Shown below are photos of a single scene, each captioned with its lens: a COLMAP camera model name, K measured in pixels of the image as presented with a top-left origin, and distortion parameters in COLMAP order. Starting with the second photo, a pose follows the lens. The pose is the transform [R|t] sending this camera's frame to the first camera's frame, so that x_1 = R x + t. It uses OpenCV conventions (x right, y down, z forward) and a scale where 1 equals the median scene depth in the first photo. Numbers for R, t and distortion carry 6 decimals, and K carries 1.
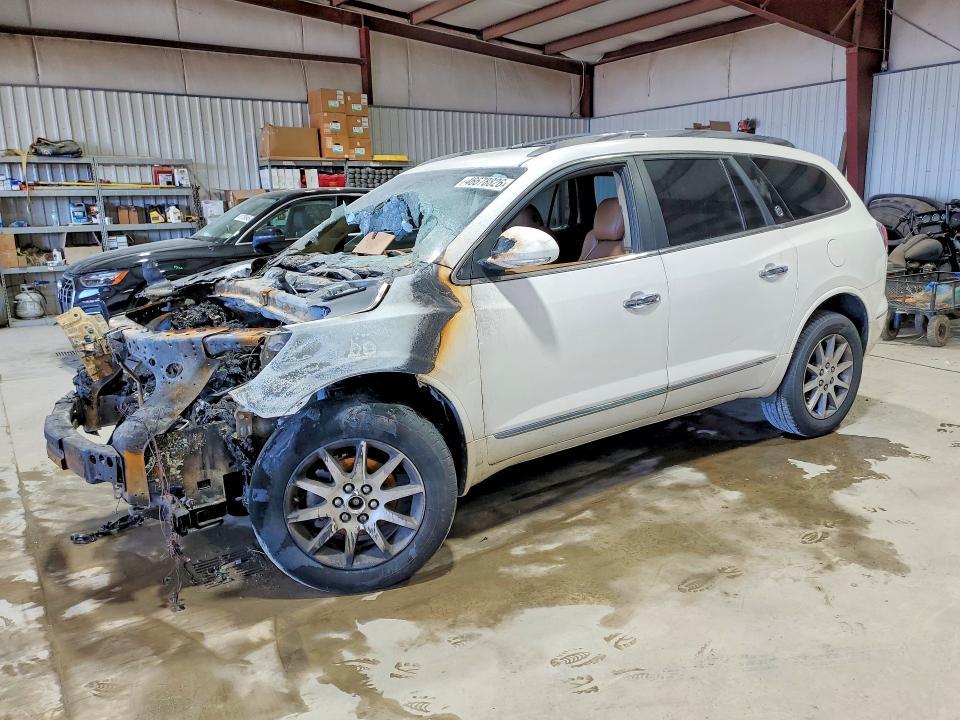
lens RADIAL K [[773.8, 0, 480.0], [0, 773.8, 360.0], [0, 0, 1]] dist [0.067822, -0.124015]
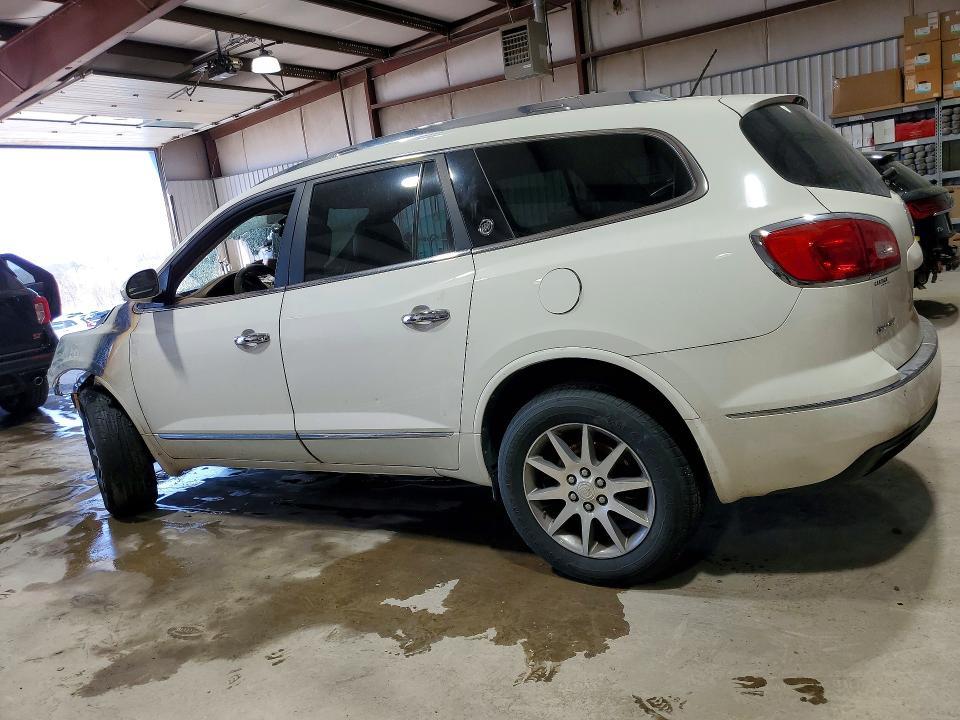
lens RADIAL K [[740.6, 0, 480.0], [0, 740.6, 360.0], [0, 0, 1]] dist [0.008275, -0.001199]
pose [[0.413788, 0.141280, -0.899344, 1.057623], [-0.069268, 0.989907, 0.123636, -0.168184], [0.907734, 0.011137, 0.419398, 0.788992]]
